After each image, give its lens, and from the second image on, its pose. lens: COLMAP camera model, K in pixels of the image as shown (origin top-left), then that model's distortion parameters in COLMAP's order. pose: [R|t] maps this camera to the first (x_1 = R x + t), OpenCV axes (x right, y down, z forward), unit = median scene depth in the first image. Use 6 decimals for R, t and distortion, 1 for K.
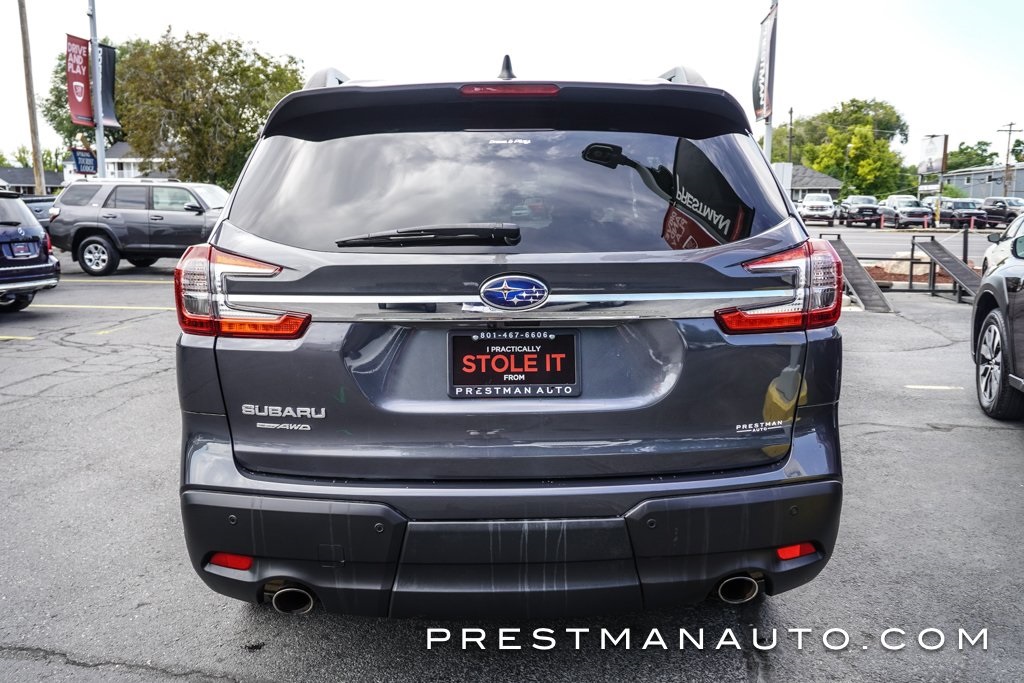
lens RADIAL K [[911.5, 0, 514.2], [0, 911.5, 346.1], [0, 0, 1]] dist [-0.029670, 0.000374]
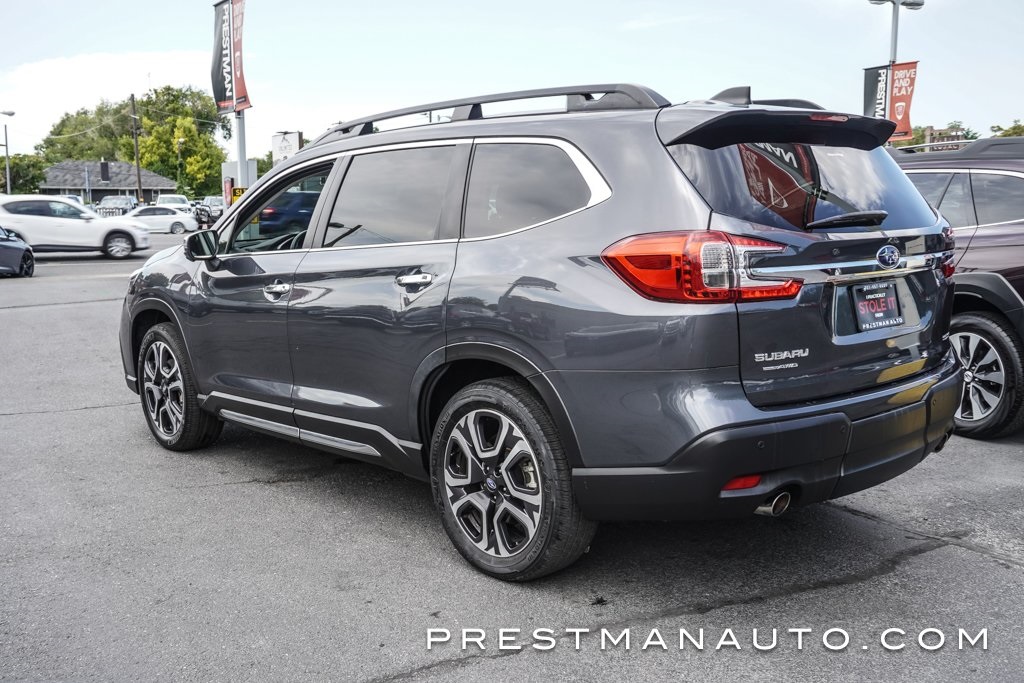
lens RADIAL K [[1104.5, 0, 512.3], [0, 1104.5, 342.3], [0, 0, 1]] dist [-0.012762, 0.000000]
pose [[0.740328, -0.091420, 0.666000, -0.114712], [0.113982, 0.993436, 0.009663, -0.000446], [-0.662512, 0.068758, 0.745889, 0.004955]]
